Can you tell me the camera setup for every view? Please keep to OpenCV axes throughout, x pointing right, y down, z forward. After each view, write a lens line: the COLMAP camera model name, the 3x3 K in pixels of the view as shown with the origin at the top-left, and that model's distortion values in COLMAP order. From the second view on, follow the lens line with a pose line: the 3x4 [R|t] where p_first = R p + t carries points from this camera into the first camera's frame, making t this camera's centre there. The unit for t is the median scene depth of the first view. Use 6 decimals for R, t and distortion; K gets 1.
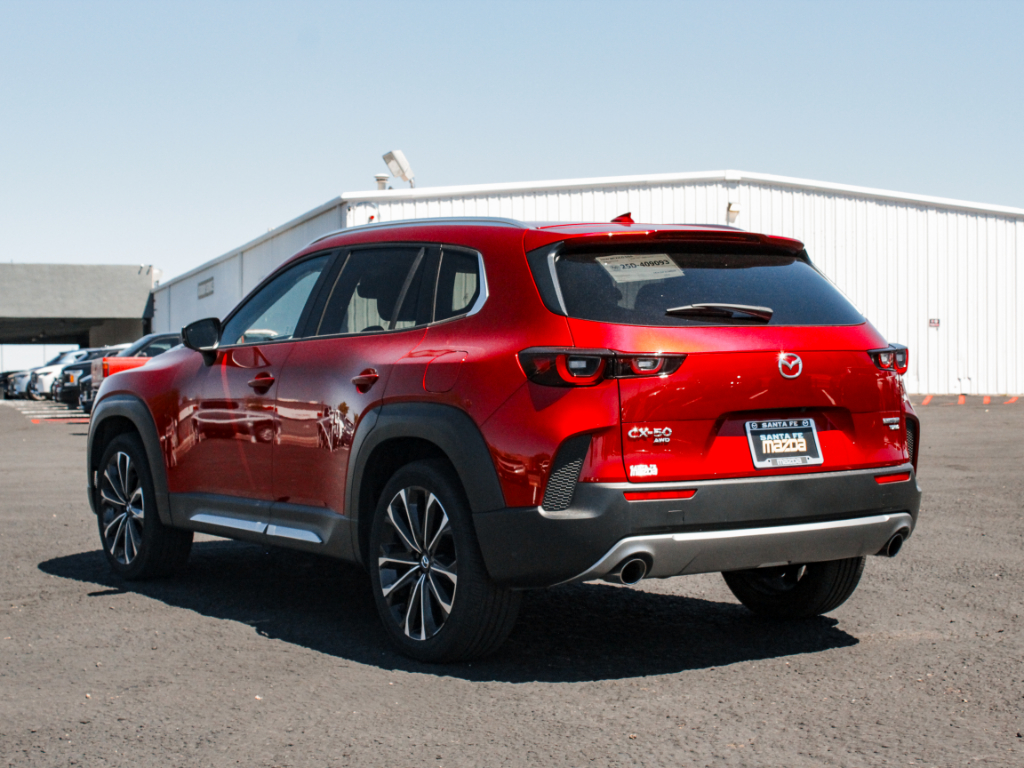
lens RADIAL K [[1768.9, 0, 511.4], [0, 1768.9, 383.3], [0, 0, 1]] dist [0.060807, 0.000000]
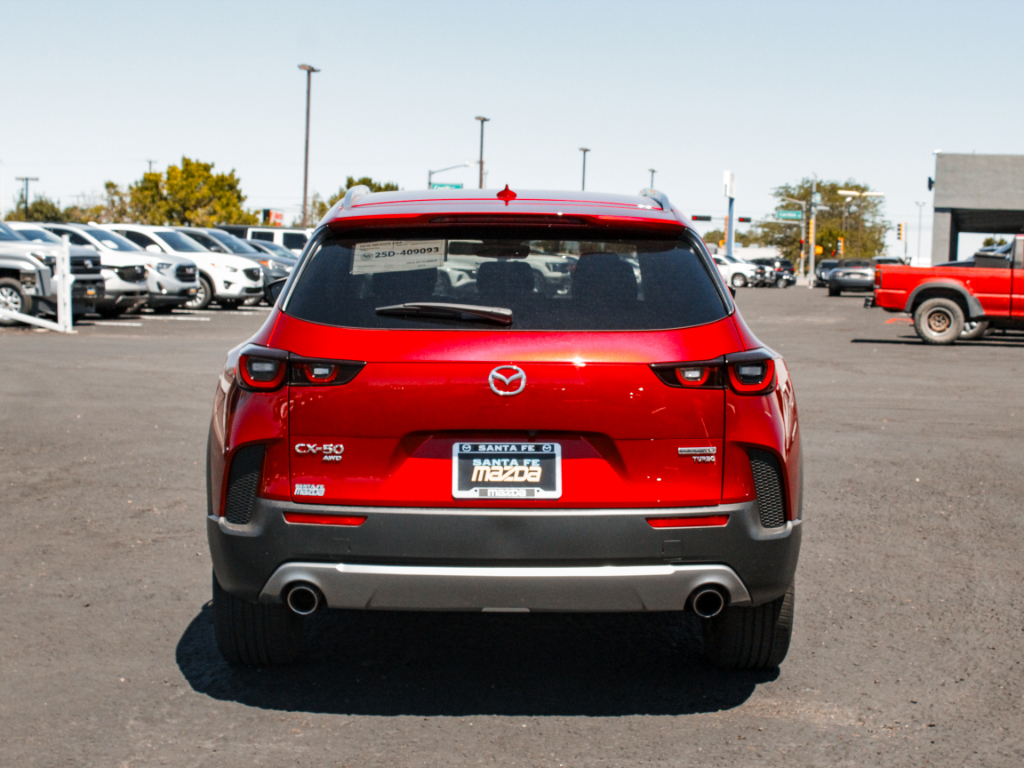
lens RADIAL K [[1768.9, 0, 501.3], [0, 1768.9, 381.6], [0, 0, 1]] dist [0.060807, 0.000000]
pose [[0.846748, 0.066293, -0.527847, 0.594789], [-0.033365, 0.996870, 0.071674, -0.069074], [0.530947, -0.043078, 0.846310, 0.284845]]
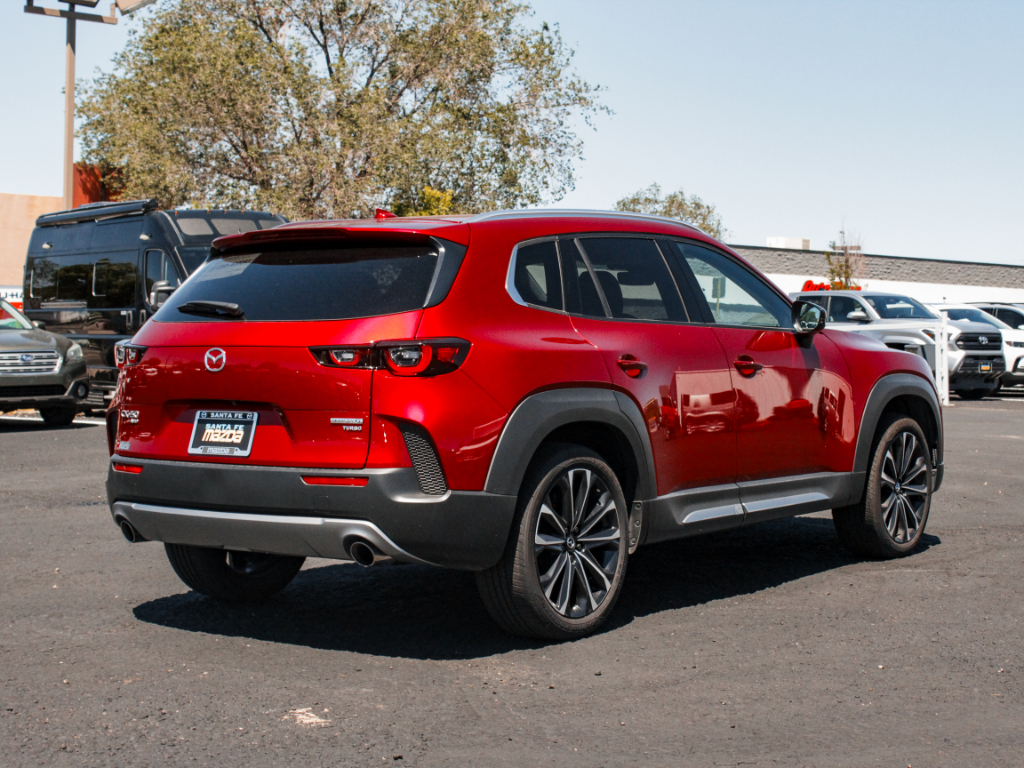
lens RADIAL K [[1768.9, 0, 511.6], [0, 1768.9, 385.5], [0, 0, 1]] dist [0.060807, 0.000000]
pose [[0.331449, 0.040116, -0.942620, 1.197029], [-0.019520, 0.999173, 0.035659, -0.035219], [0.943271, 0.006581, 0.331958, 0.812463]]
